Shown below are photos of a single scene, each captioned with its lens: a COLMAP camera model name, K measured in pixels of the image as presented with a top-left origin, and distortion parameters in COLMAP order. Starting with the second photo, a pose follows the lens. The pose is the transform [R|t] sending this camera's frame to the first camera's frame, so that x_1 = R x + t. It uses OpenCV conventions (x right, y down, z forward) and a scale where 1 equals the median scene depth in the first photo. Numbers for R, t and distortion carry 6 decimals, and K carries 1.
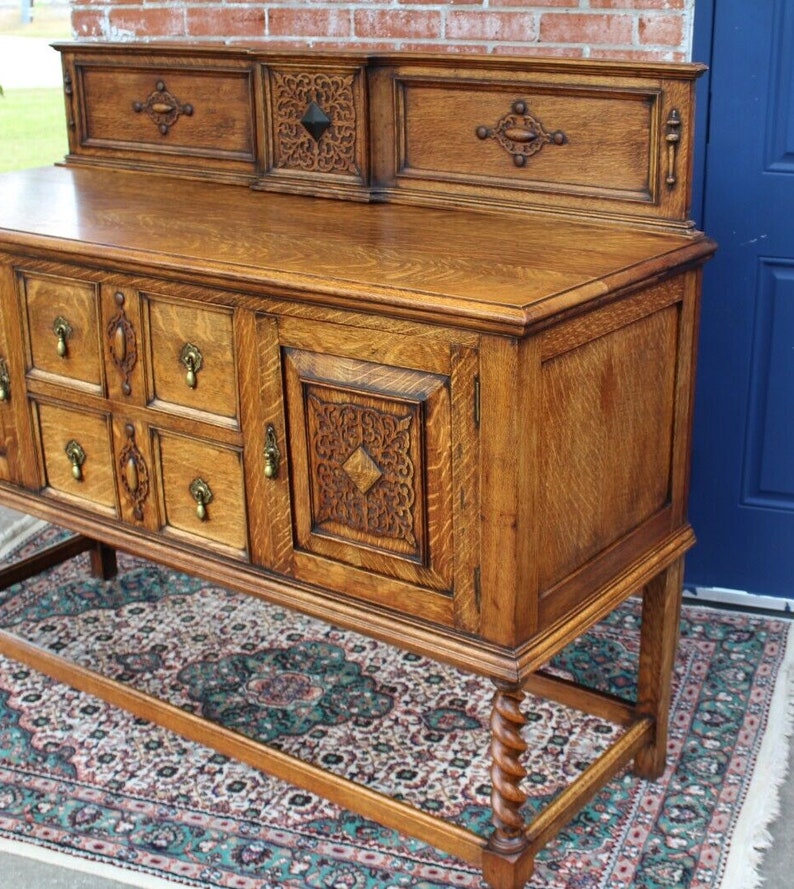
lens RADIAL K [[1436.8, 0, 397.0], [0, 1436.8, 444.5], [0, 0, 1]] dist [-0.115065, 0.010497]
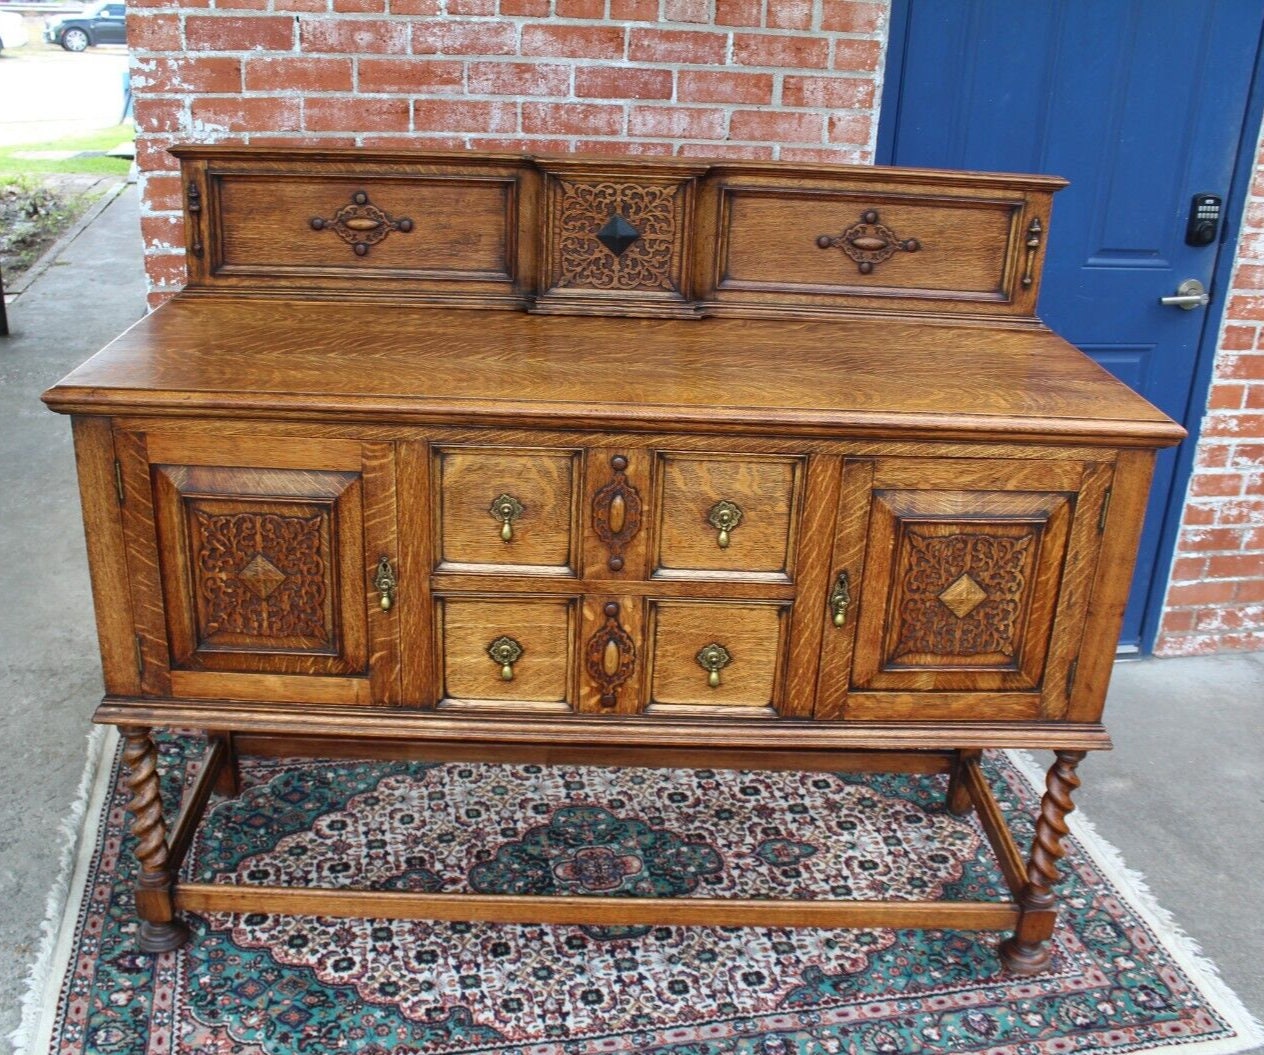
lens RADIAL K [[1413.6, 0, 627.0], [0, 1413.6, 552.2], [0, 0, 1]] dist [-0.152823, 0.018671]
pose [[0.774054, -0.197725, 0.601452, -0.671746], [0.157819, 0.980254, 0.119146, -0.141398], [-0.613134, 0.002695, 0.789974, 0.304586]]
